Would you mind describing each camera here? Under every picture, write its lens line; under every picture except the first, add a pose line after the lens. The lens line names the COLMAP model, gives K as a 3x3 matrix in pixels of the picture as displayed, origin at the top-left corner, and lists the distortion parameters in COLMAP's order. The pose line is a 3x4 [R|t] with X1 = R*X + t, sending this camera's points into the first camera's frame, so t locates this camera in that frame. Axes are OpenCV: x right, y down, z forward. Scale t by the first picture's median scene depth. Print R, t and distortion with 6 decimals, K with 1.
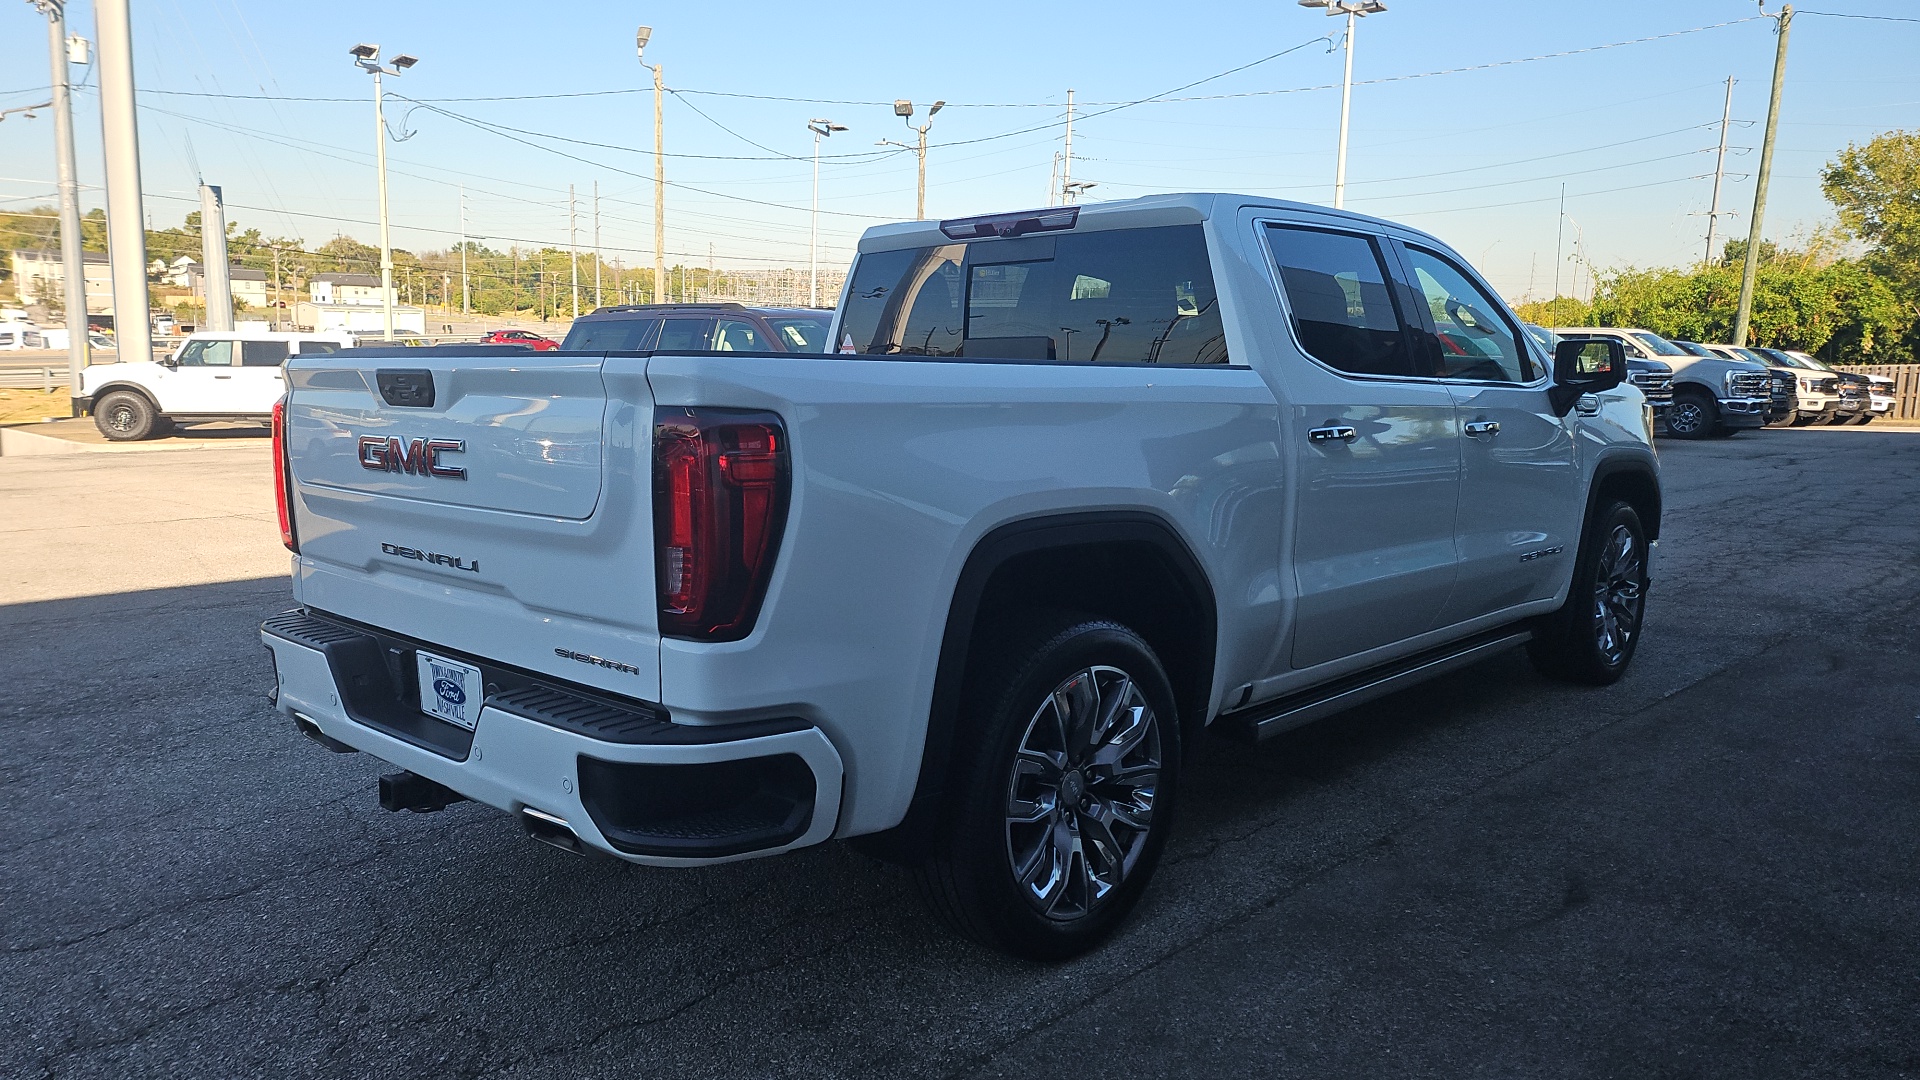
lens RADIAL K [[1366.2, 0, 947.0], [0, 1366.2, 534.7], [0, 0, 1]] dist [0.033276, -0.015292]
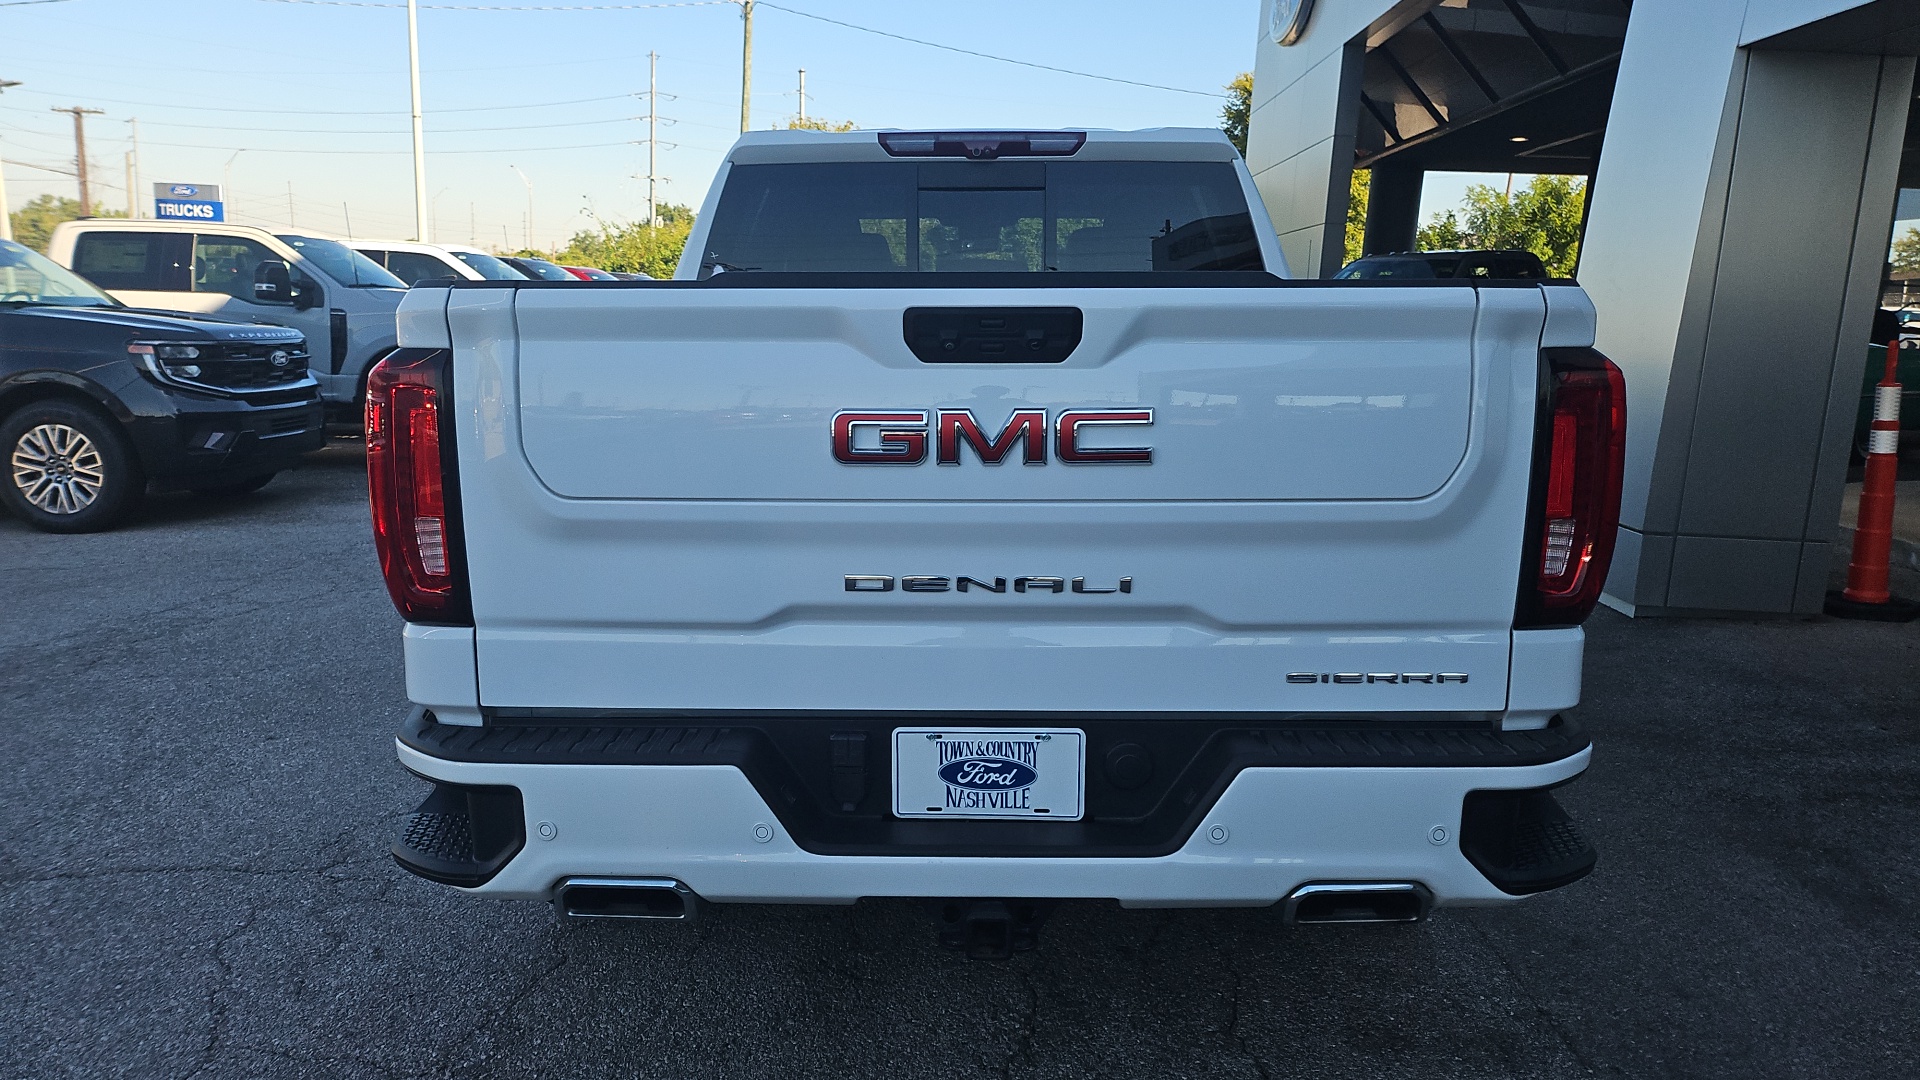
lens RADIAL K [[1366.2, 0, 945.1], [0, 1366.2, 573.3], [0, 0, 1]] dist [0.033276, -0.015292]
pose [[0.743731, -0.123670, 0.656939, -0.865256], [0.082224, 0.992200, 0.093697, -0.056619], [-0.663402, -0.015669, 0.748099, 0.524096]]
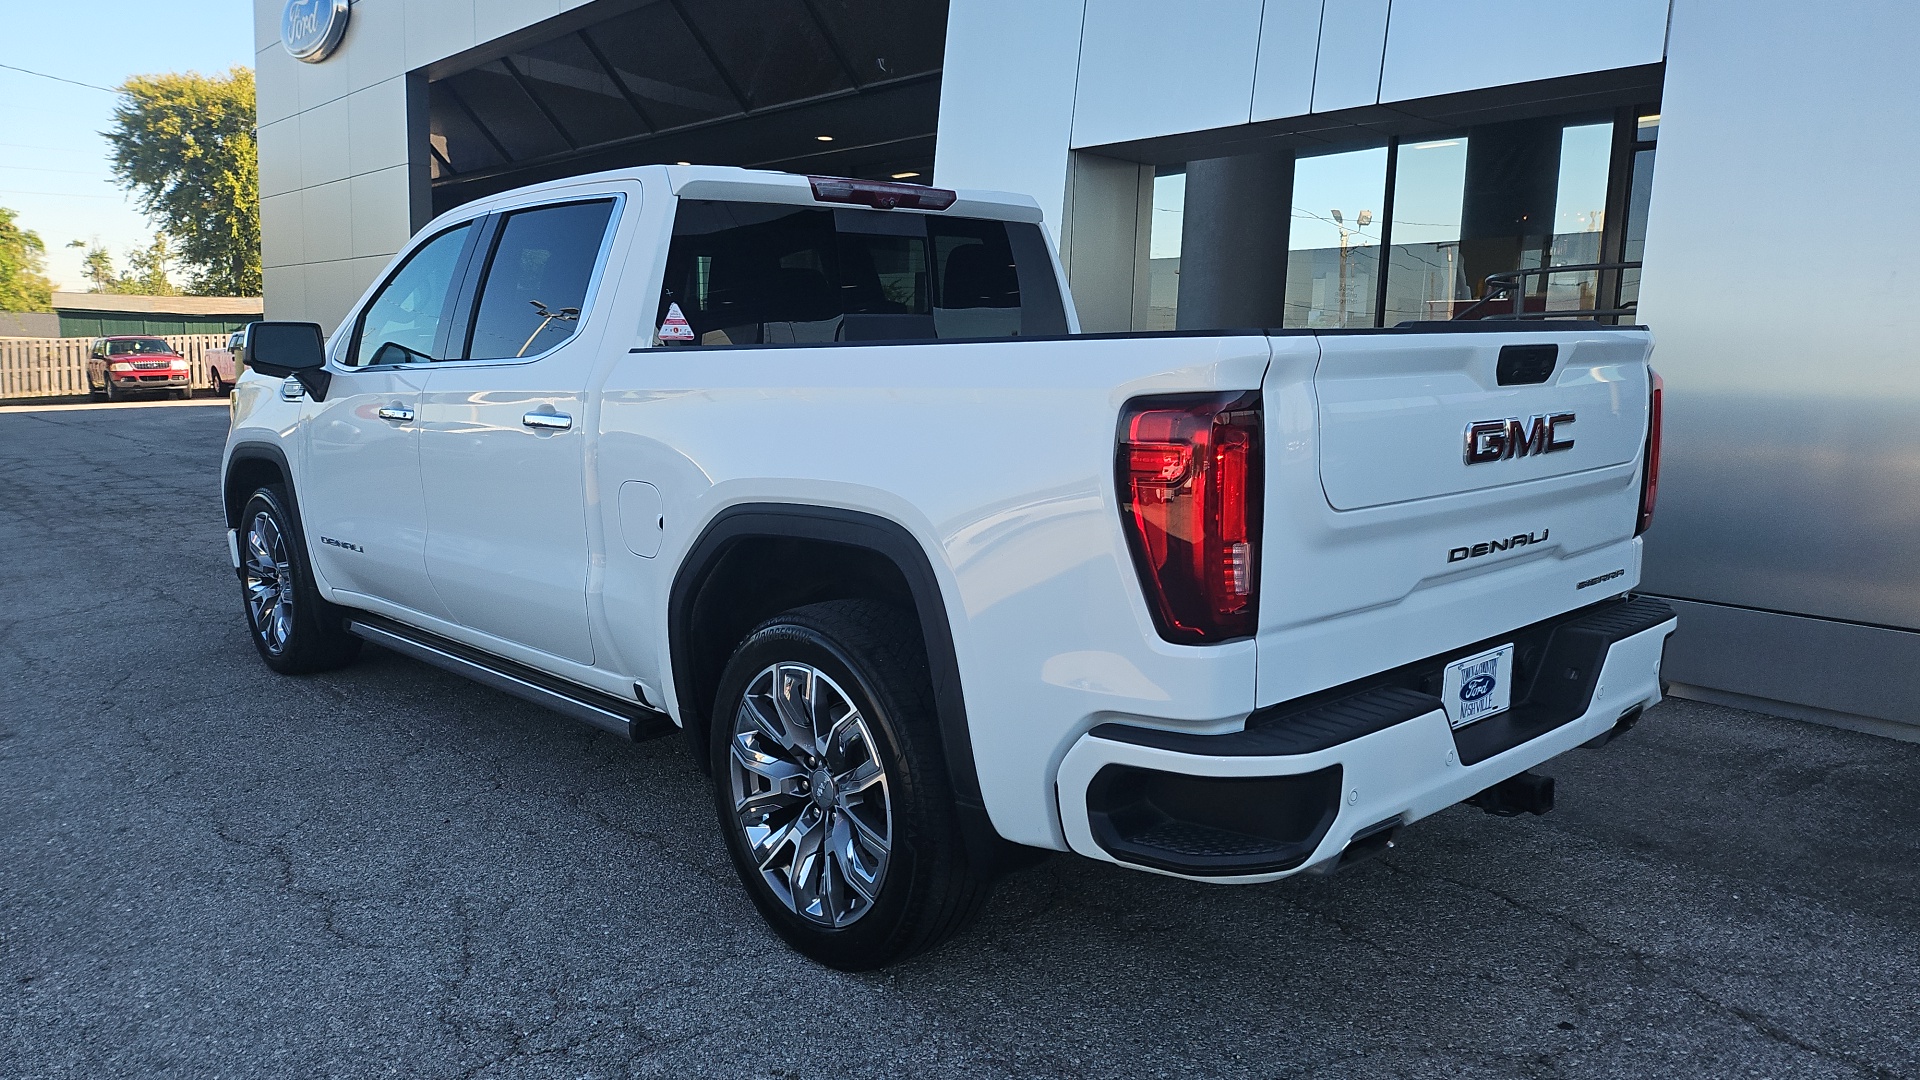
lens RADIAL K [[1366.2, 0, 947.5], [0, 1366.2, 520.1], [0, 0, 1]] dist [0.033276, -0.015292]
pose [[0.067247, -0.133247, 0.988799, -1.378479], [0.131170, 0.983621, 0.123628, -0.172614], [-0.989077, 0.121387, 0.083624, 1.341023]]
